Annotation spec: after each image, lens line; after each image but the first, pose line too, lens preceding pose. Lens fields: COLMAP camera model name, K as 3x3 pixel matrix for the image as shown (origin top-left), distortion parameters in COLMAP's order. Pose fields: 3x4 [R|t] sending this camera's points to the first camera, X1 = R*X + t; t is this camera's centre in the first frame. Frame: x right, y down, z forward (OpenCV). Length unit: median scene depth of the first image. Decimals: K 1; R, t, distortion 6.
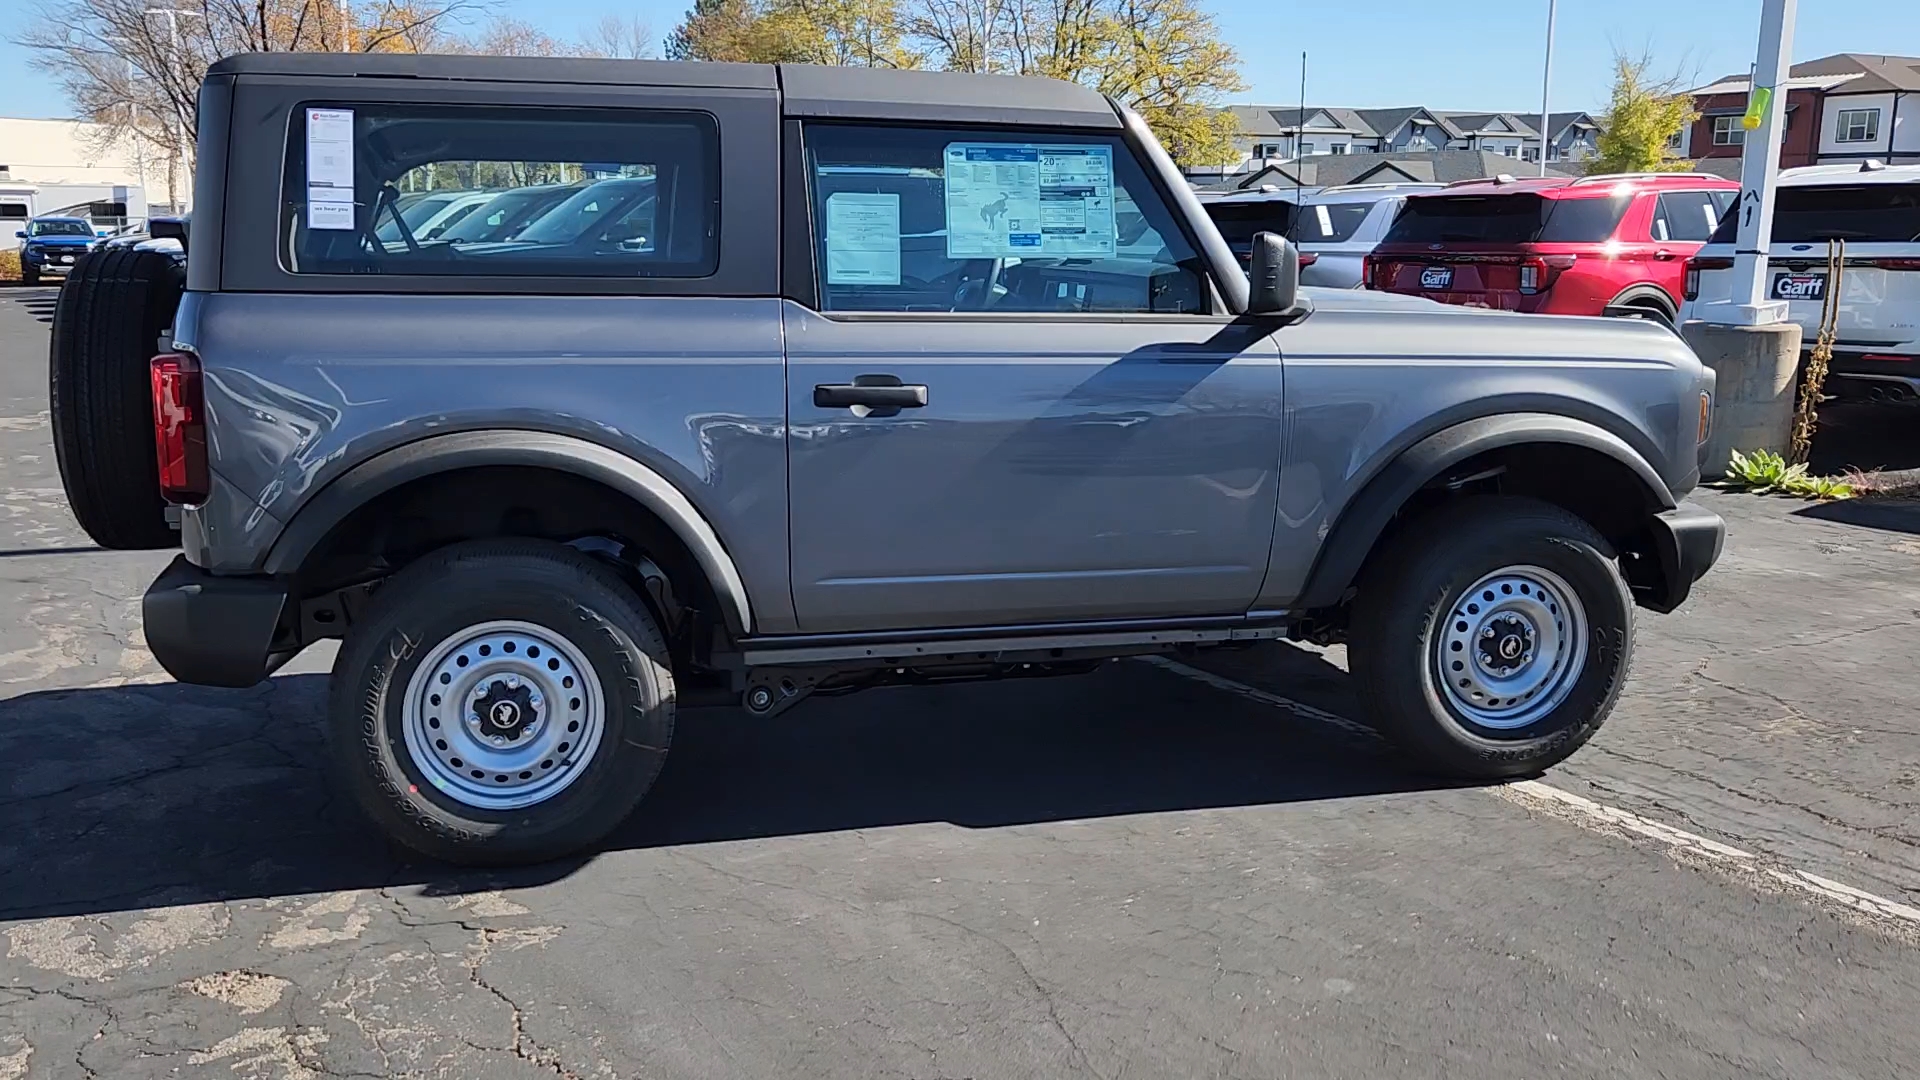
lens RADIAL K [[1634.9, 0, 960.0], [0, 1634.9, 540.0], [0, 0, 1]] dist [0.018937, 0.003829]
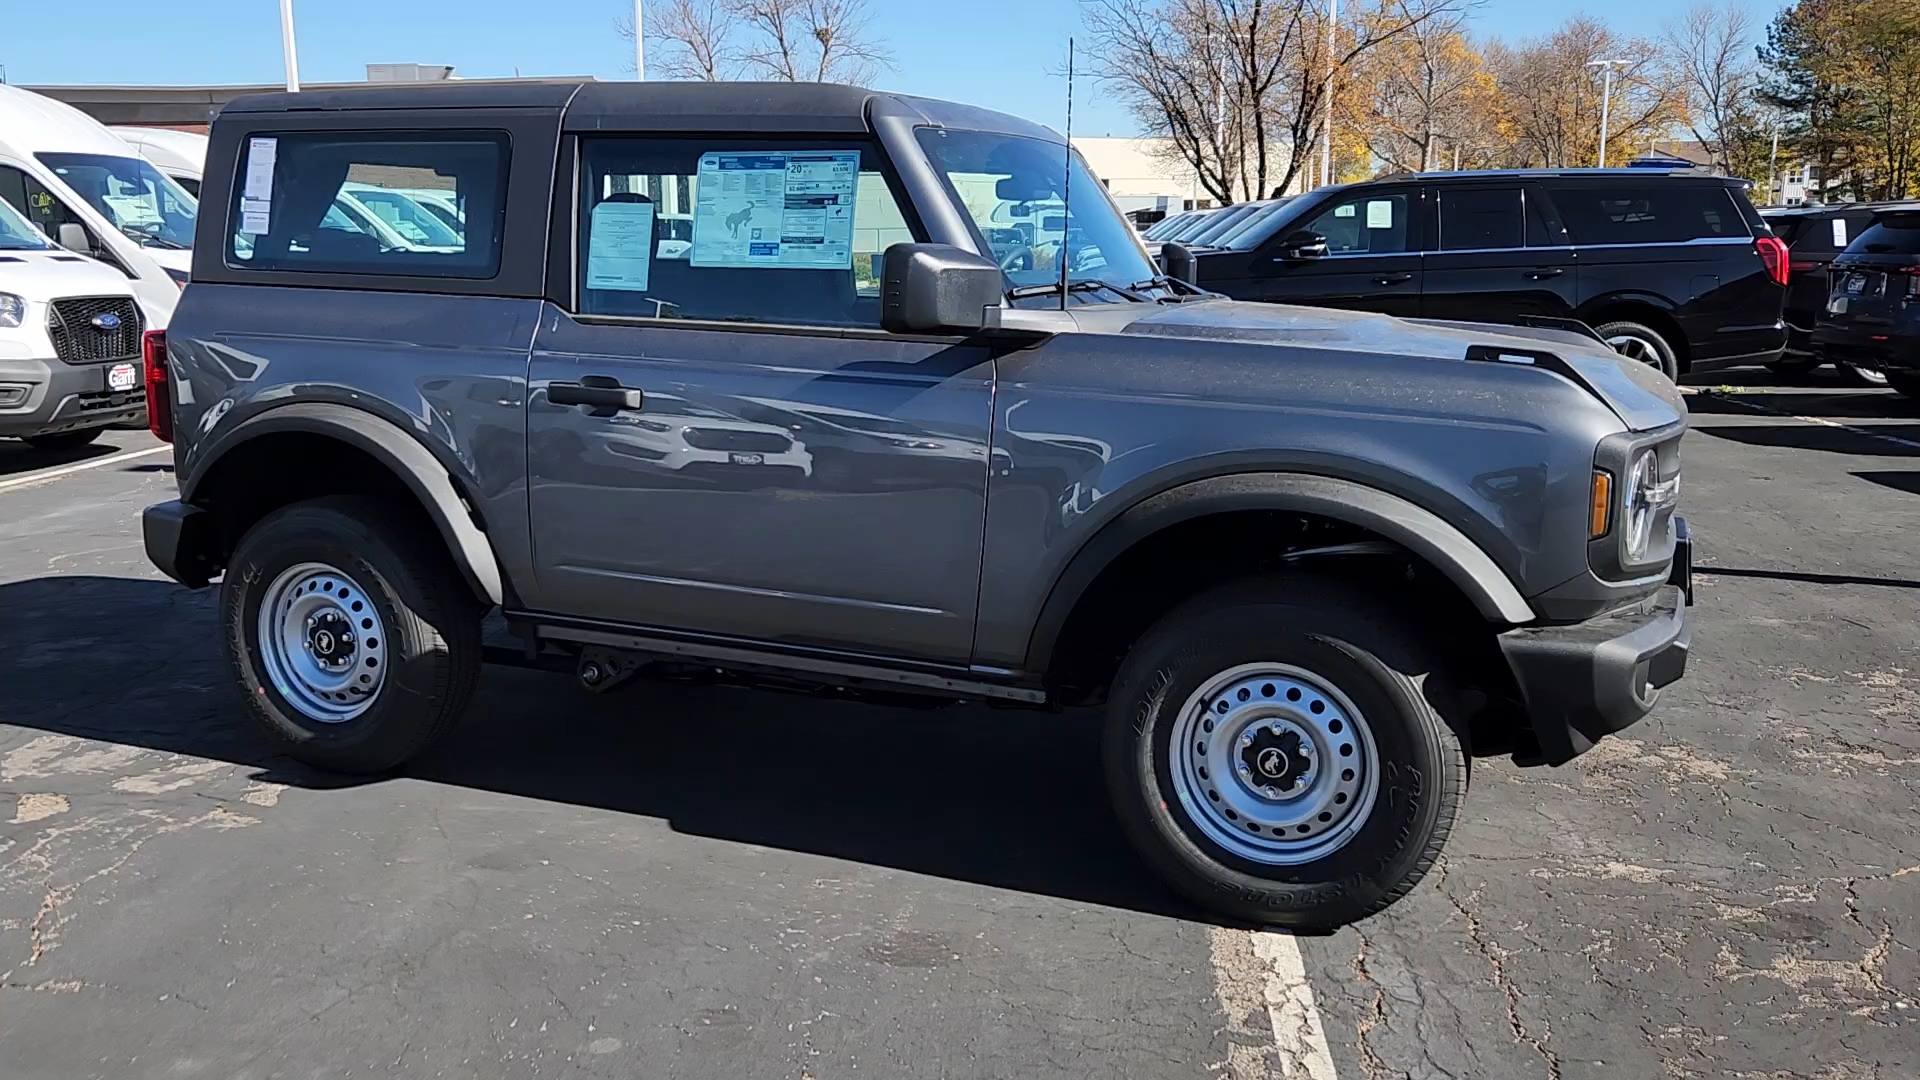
lens RADIAL K [[1634.9, 0, 960.0], [0, 1634.9, 540.0], [0, 0, 1]] dist [0.018937, 0.003829]
pose [[0.803596, 0.114338, -0.584090, 0.734936], [-0.116134, 0.992633, 0.034534, -0.058394], [0.583735, 0.040081, 0.810954, 0.282203]]
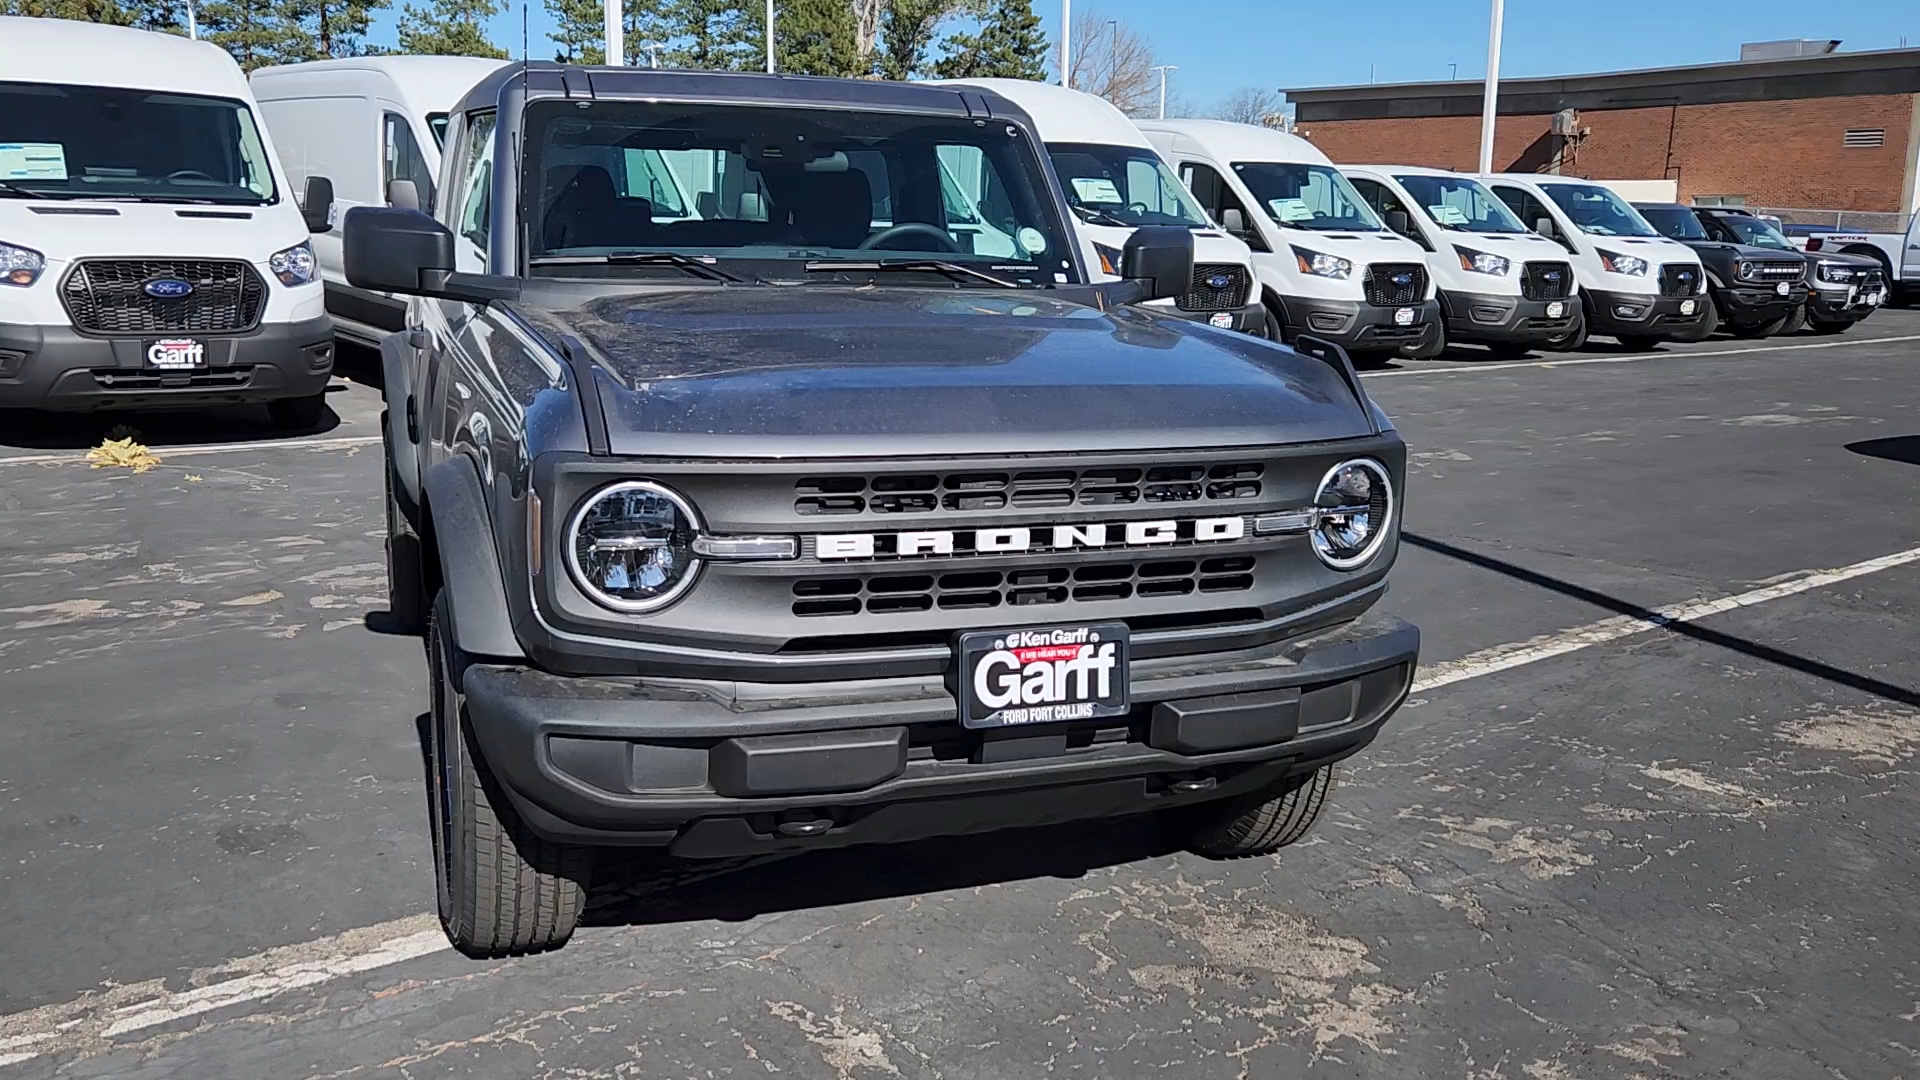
lens RADIAL K [[1657.5, 0, 960.0], [0, 1657.5, 540.0], [0, 0, 1]] dist [0.023333, 0.006471]
pose [[0.108969, 0.203940, -0.972900, 1.200609], [-0.210800, 0.961209, 0.177879, -0.241739], [0.971437, 0.185704, 0.147733, 1.201807]]
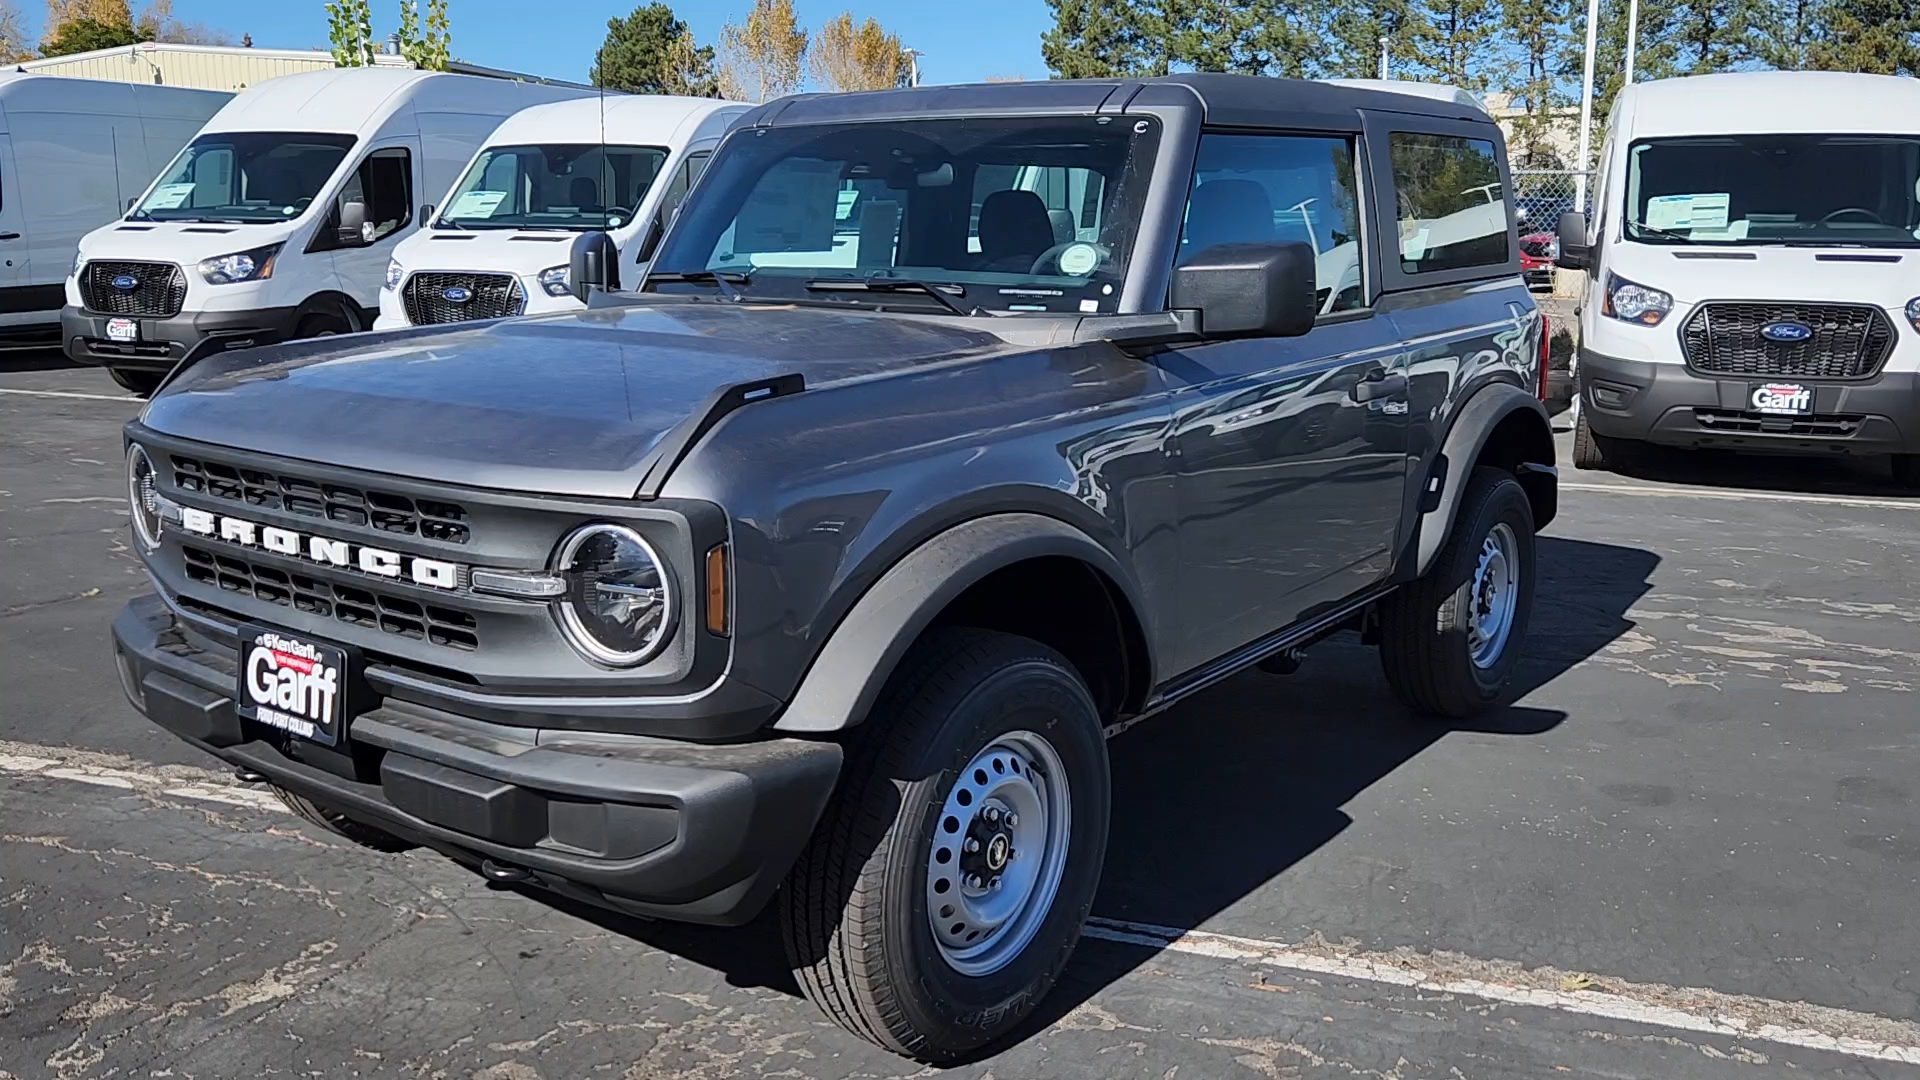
lens RADIAL K [[1650.0, 0, 960.0], [0, 1650.0, 540.0], [0, 0, 1]] dist [0.011079, 0.025305]
pose [[-0.779809, 0.117018, -0.614983, 0.714788], [-0.122286, 0.934976, 0.332967, -0.396241], [0.613958, 0.334854, -0.714793, 2.029579]]
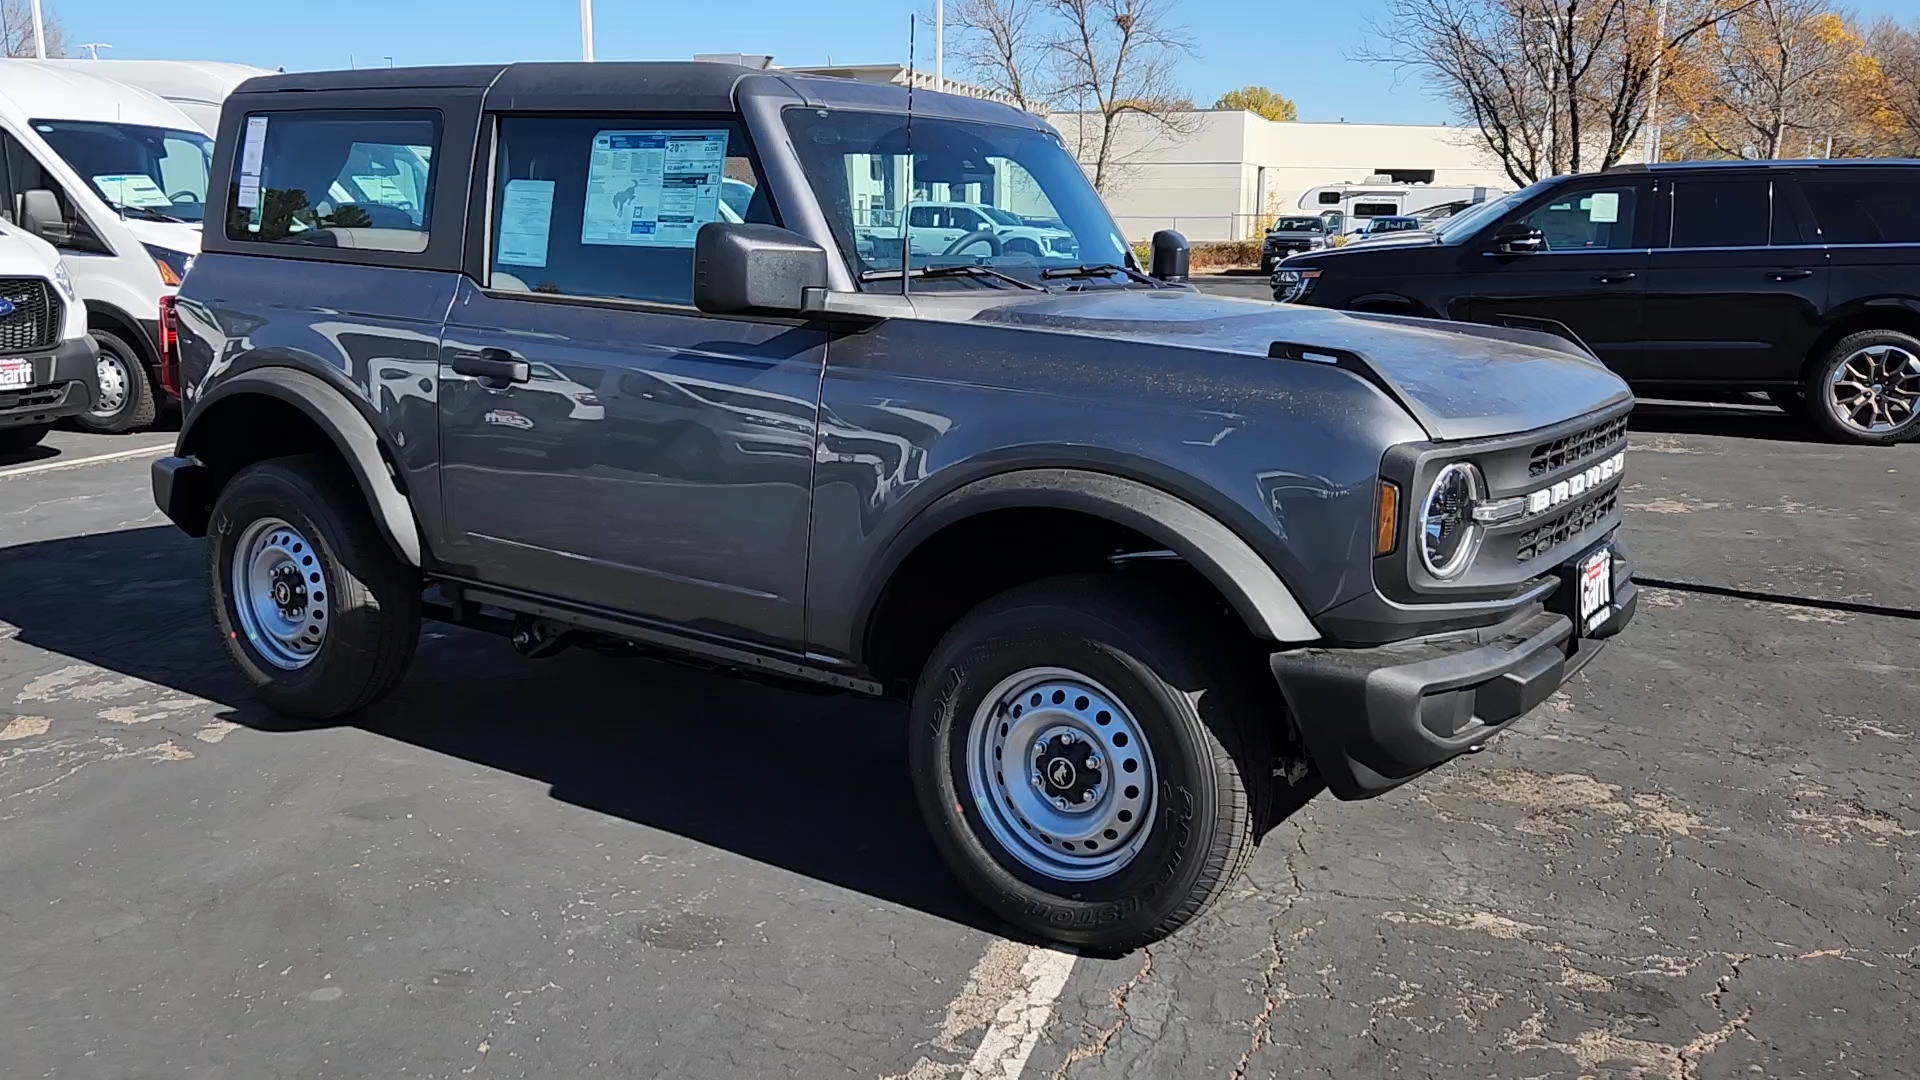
lens RADIAL K [[1640.1, 0, 960.0], [0, 1640.1, 540.0], [0, 0, 1]] dist [0.018086, 0.000689]
pose [[0.671785, 0.156249, -0.724080, 0.926262], [-0.157440, 0.985284, 0.066545, -0.094481], [0.723822, 0.069295, 0.686499, 0.474615]]
